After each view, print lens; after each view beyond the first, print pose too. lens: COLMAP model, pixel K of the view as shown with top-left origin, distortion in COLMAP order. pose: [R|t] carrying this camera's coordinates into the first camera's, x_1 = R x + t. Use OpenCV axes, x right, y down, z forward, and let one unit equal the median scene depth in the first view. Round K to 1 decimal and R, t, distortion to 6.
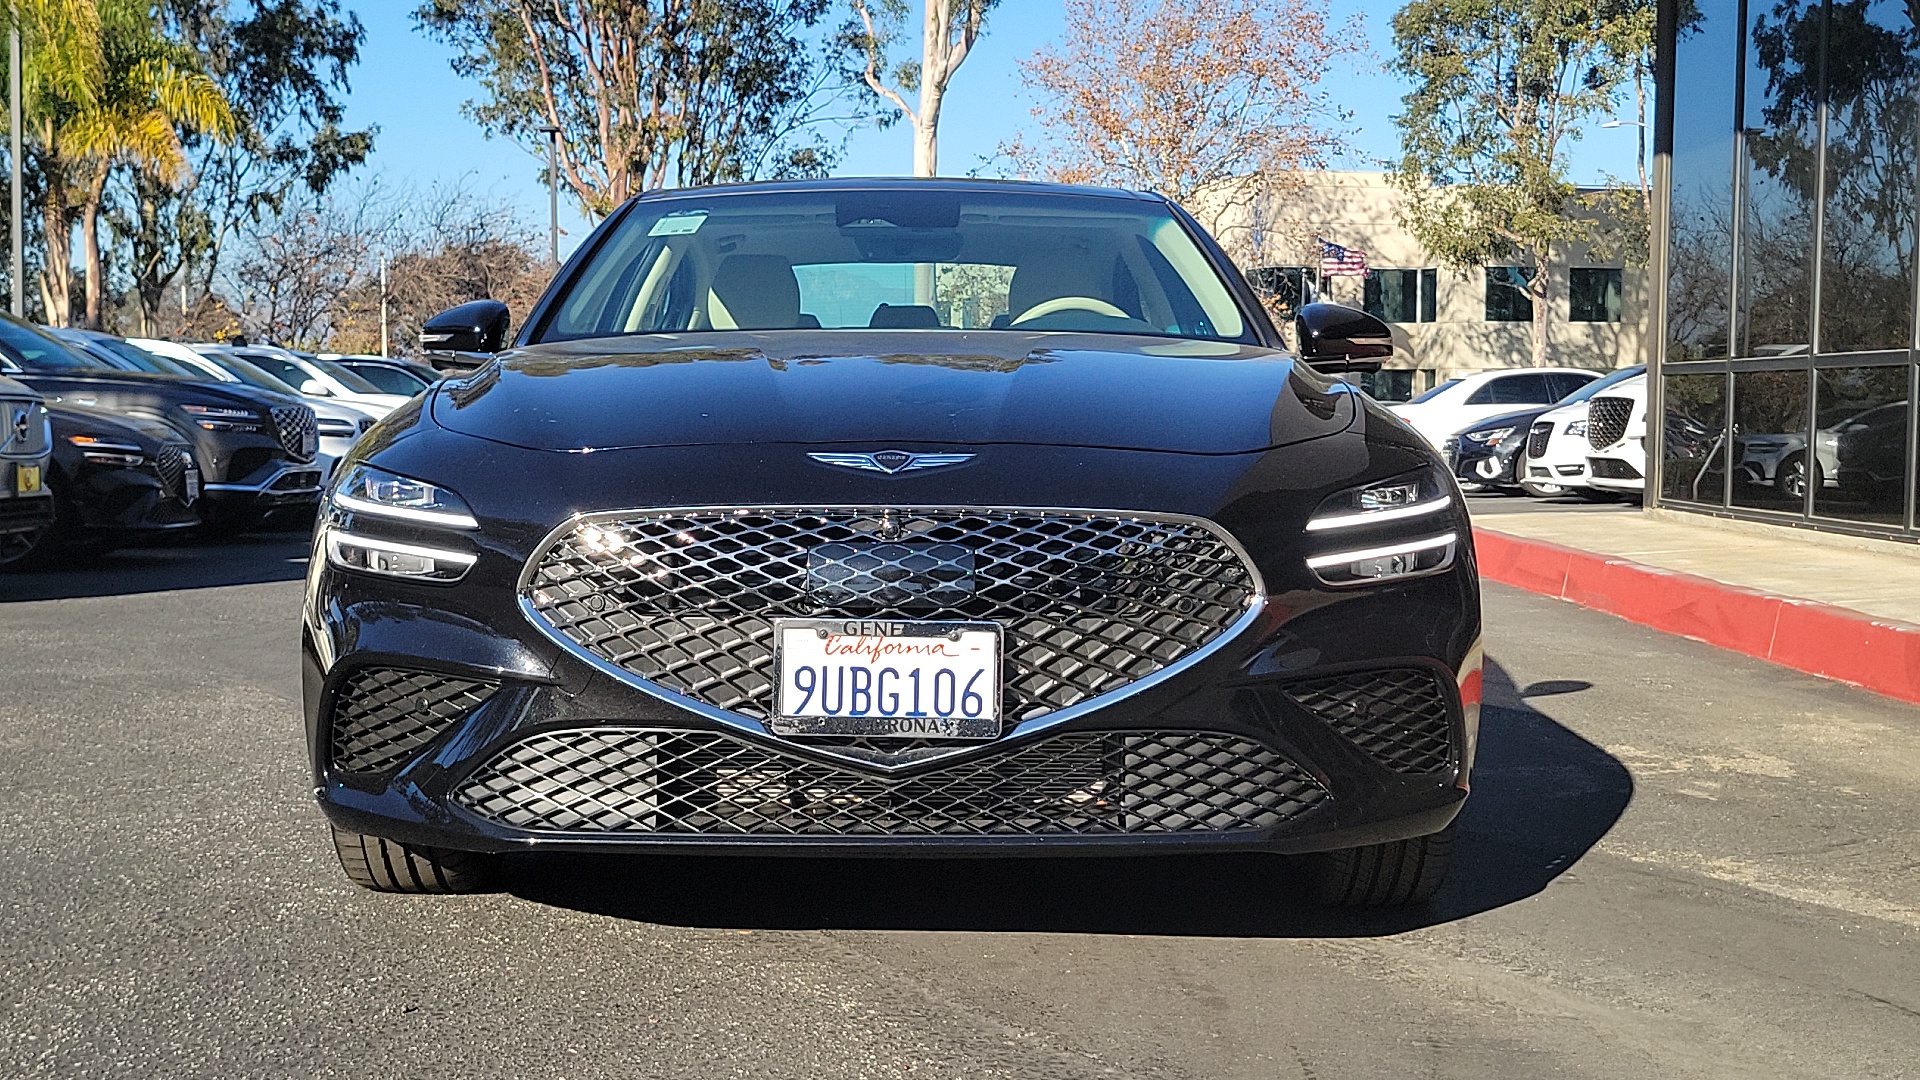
lens RADIAL K [[2410.5, 0, 913.2], [0, 2410.5, 531.1], [0, 0, 1]] dist [0.050347, -0.021803]
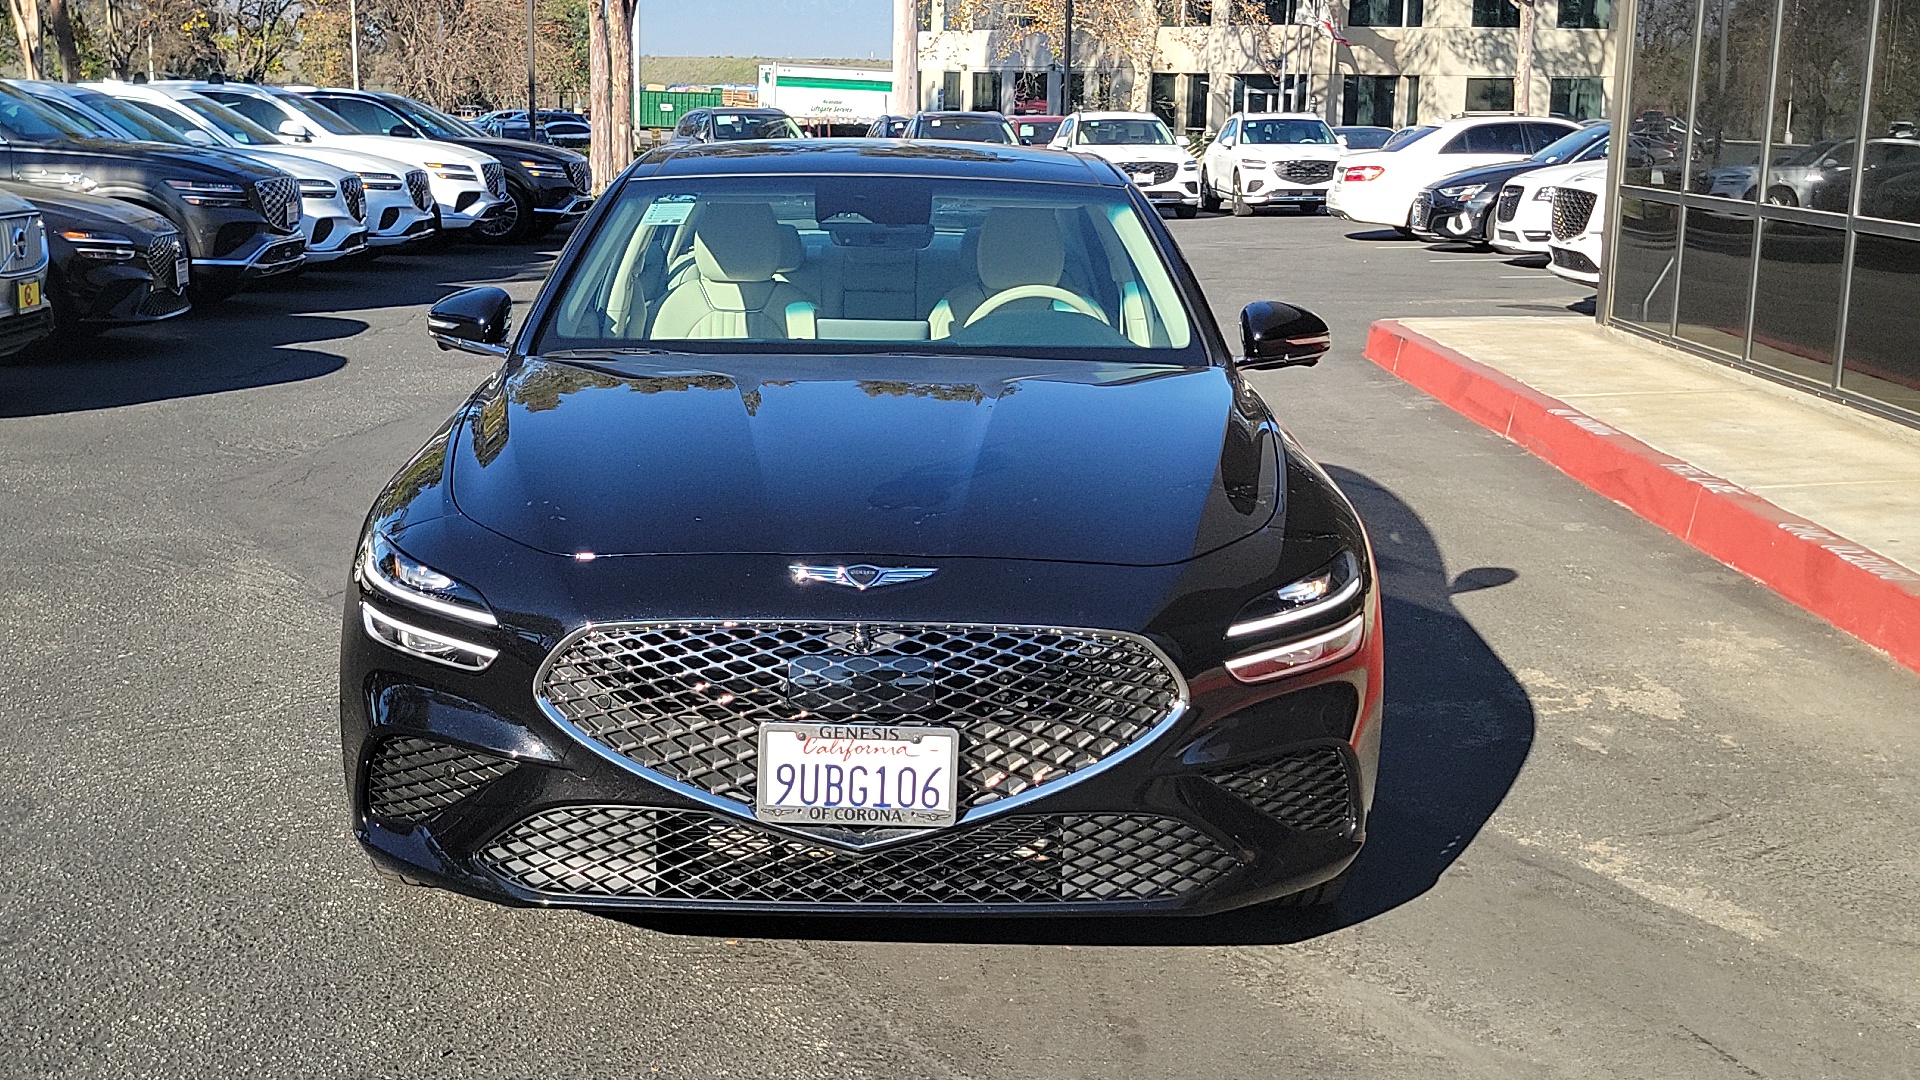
lens RADIAL K [[2410.5, 0, 913.2], [0, 2410.5, 531.1], [0, 0, 1]] dist [0.050347, -0.021803]
pose [[0.999872, 0.011705, 0.010922, 0.001640], [-0.013031, 0.991350, 0.130596, -0.166903], [-0.009299, -0.130722, 0.991375, -0.102853]]
